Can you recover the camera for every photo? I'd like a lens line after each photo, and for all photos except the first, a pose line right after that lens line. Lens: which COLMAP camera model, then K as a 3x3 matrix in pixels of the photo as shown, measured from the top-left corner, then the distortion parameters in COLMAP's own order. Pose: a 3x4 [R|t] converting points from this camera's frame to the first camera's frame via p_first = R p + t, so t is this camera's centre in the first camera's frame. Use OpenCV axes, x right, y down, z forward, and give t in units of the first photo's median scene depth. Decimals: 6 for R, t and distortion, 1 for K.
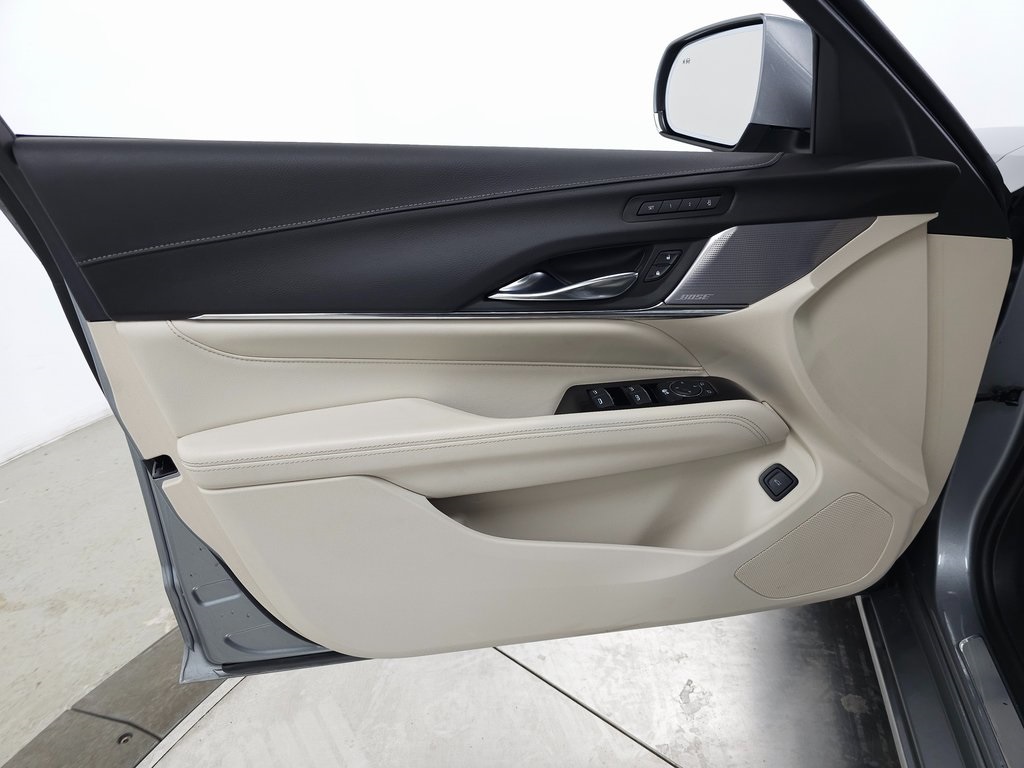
lens RADIAL K [[698.6, 0, 503.2], [0, 698.6, 387.7], [0, 0, 1]] dist [0.034562, -0.045118]
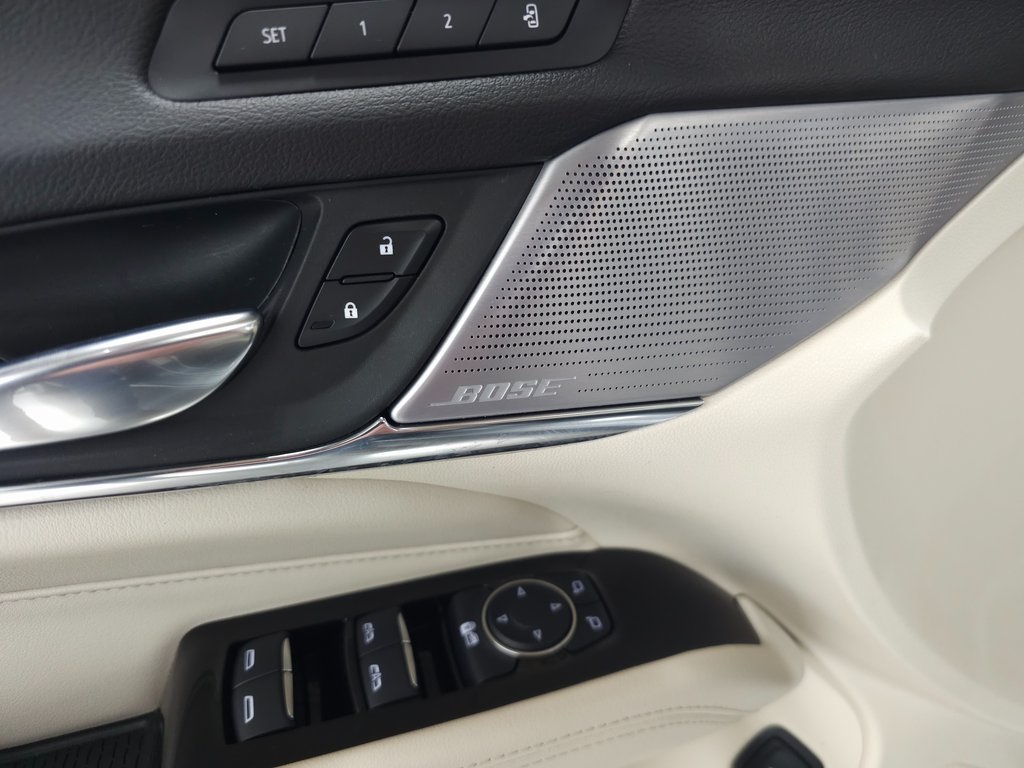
lens RADIAL K [[698.6, 0, 503.2], [0, 698.6, 387.7], [0, 0, 1]] dist [0.034562, -0.045118]
pose [[0.995323, -0.046046, 0.084919, 0.249916], [0.041337, 0.997552, 0.056411, -0.146788], [-0.087309, -0.052637, 0.994790, 0.740350]]
